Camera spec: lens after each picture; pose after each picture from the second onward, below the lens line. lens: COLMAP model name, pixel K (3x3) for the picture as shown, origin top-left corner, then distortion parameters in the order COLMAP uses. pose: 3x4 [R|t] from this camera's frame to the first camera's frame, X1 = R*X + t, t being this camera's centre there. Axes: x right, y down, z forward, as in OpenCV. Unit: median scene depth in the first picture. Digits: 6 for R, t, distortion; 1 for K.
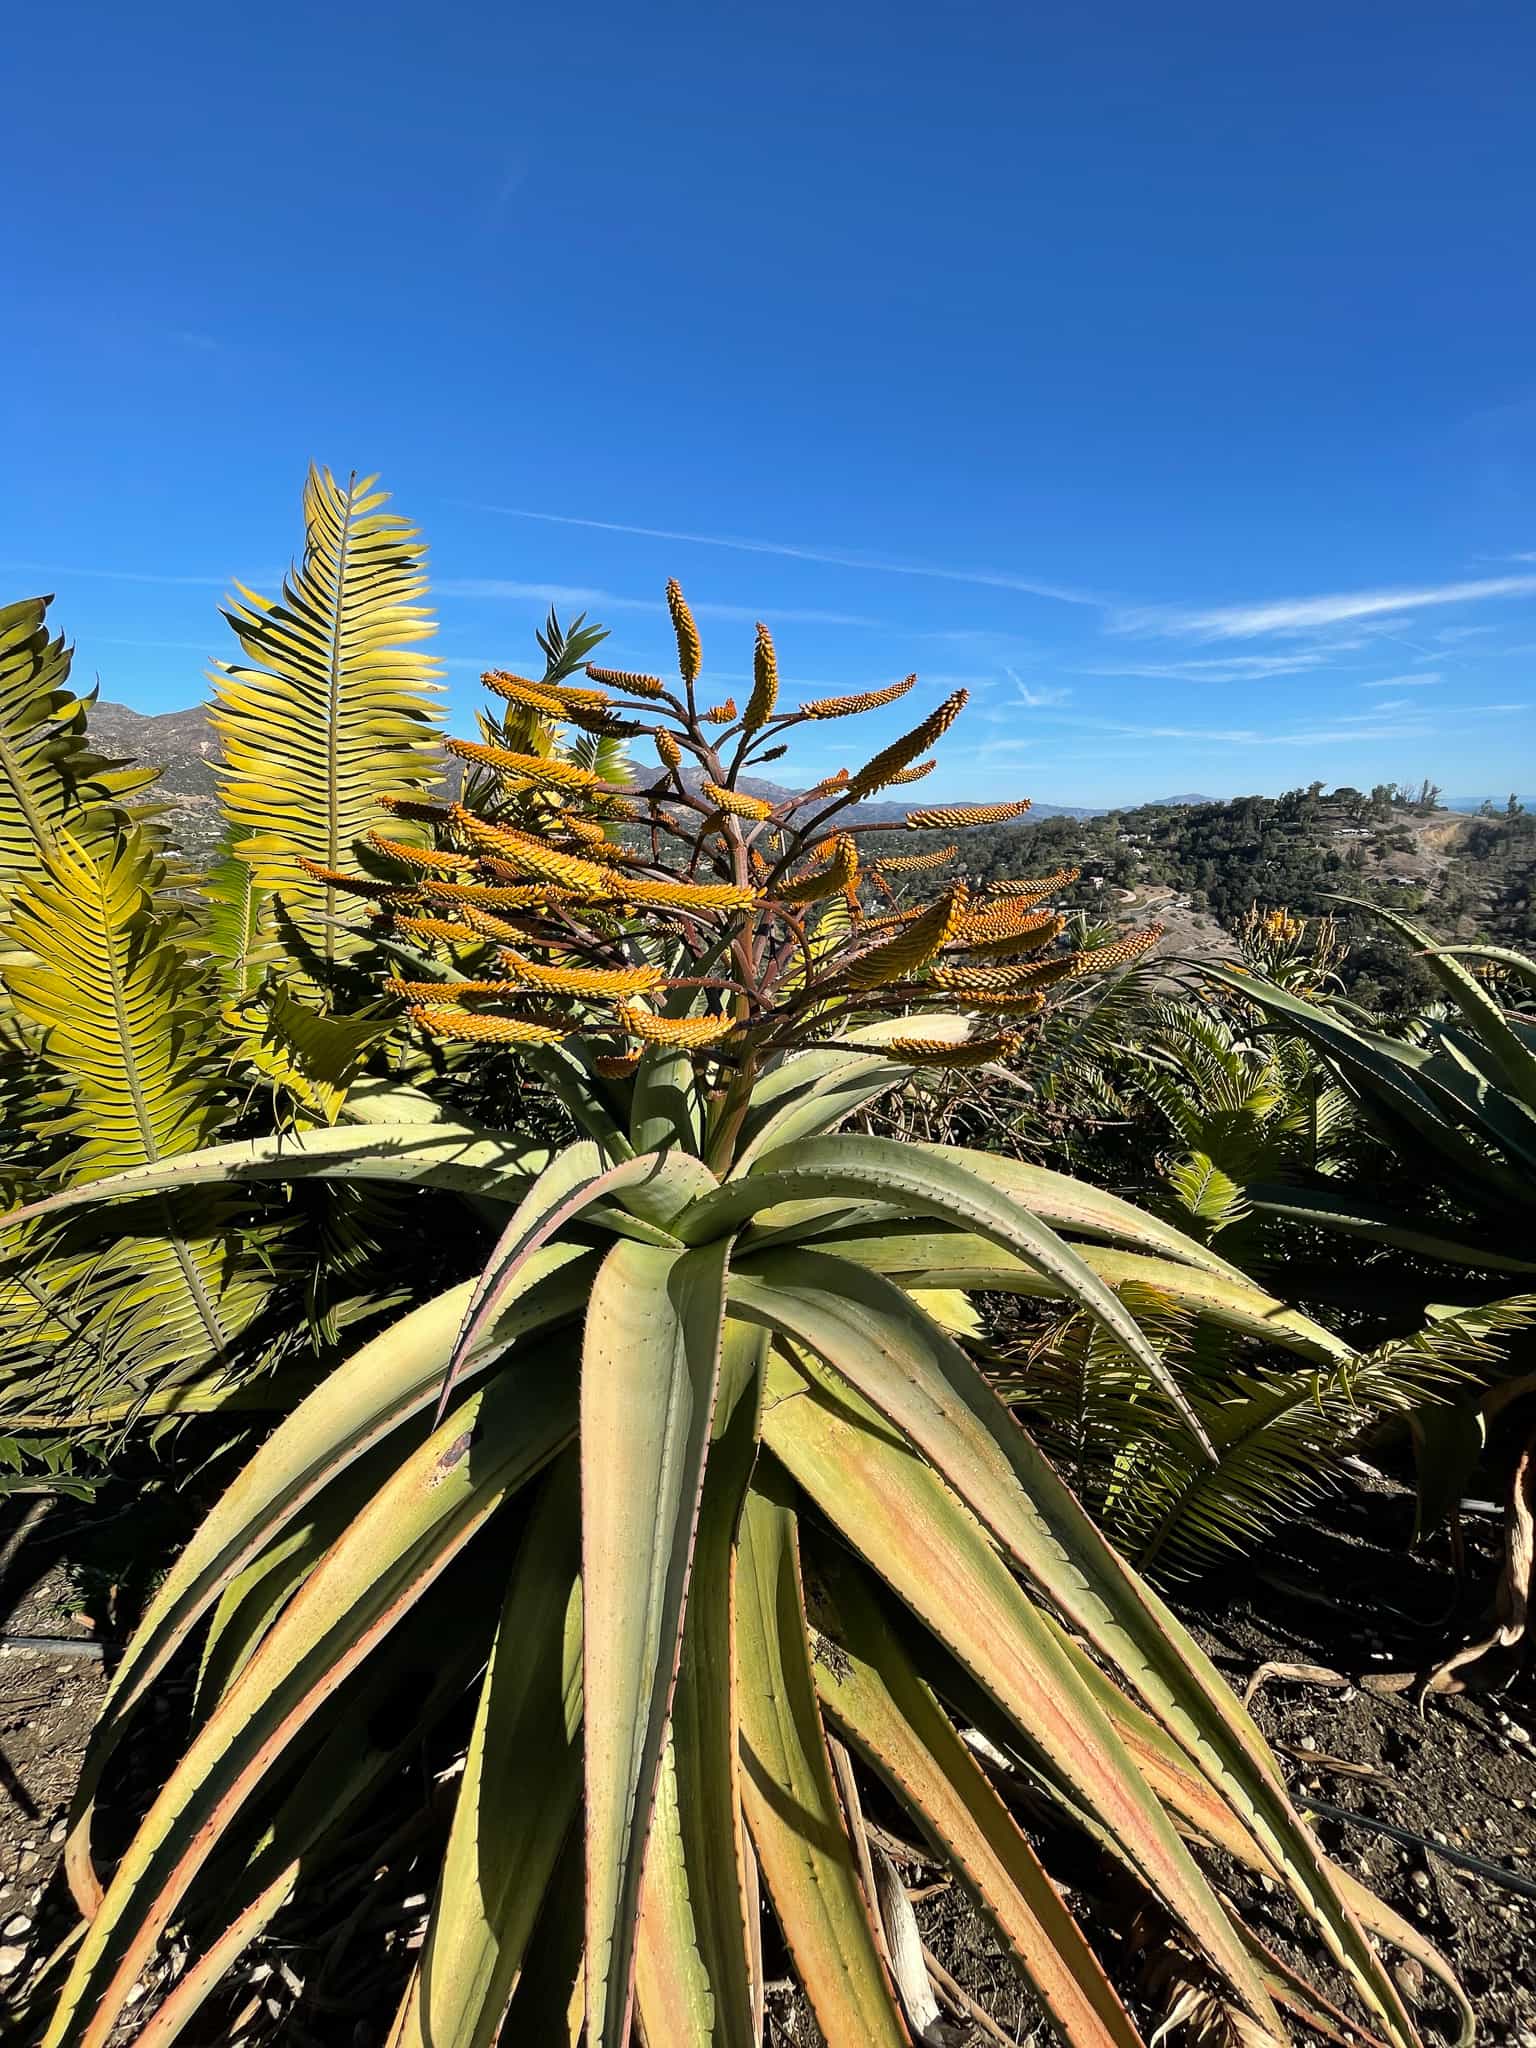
lens RADIAL K [[825.7, 0, 770.2], [0, 825.7, 1007.0], [0, 0, 1]] dist [-0.000092, 0.000032]
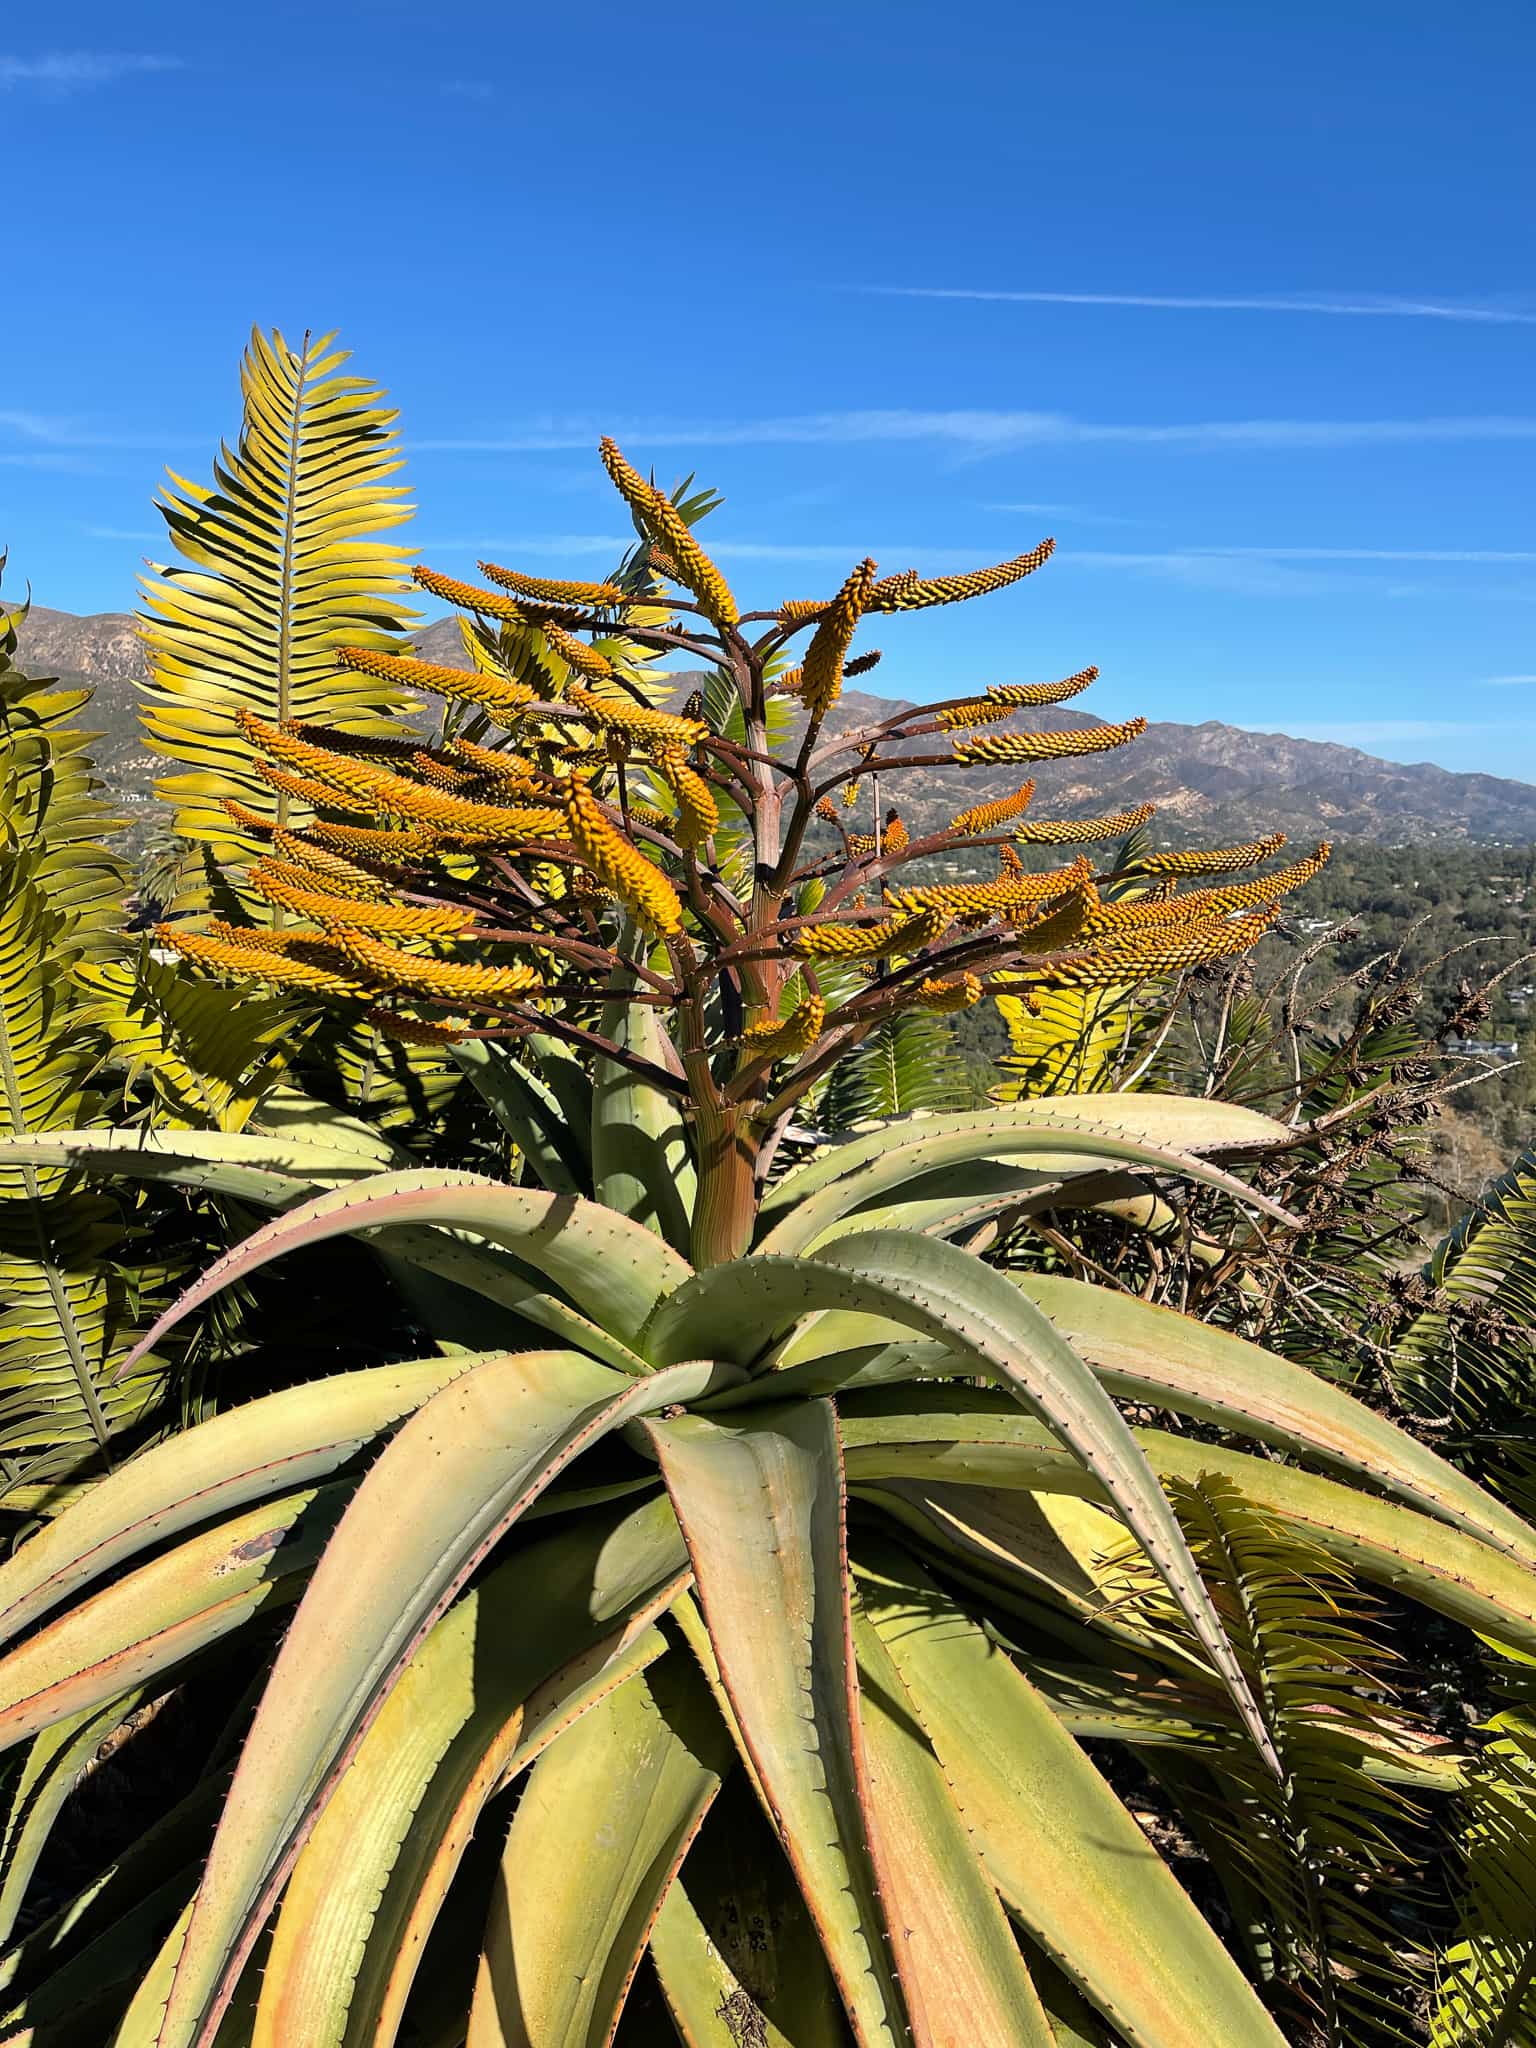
lens RADIAL K [[1544.6, 0, 766.6], [0, 1544.6, 1032.3], [0, 0, 1]] dist [0.047992, -0.000150]
pose [[0.936586, 0.059469, -0.345354, 0.456549], [-0.089063, 0.993531, -0.070452, 0.103055], [0.338930, 0.096742, 0.935824, -0.212151]]
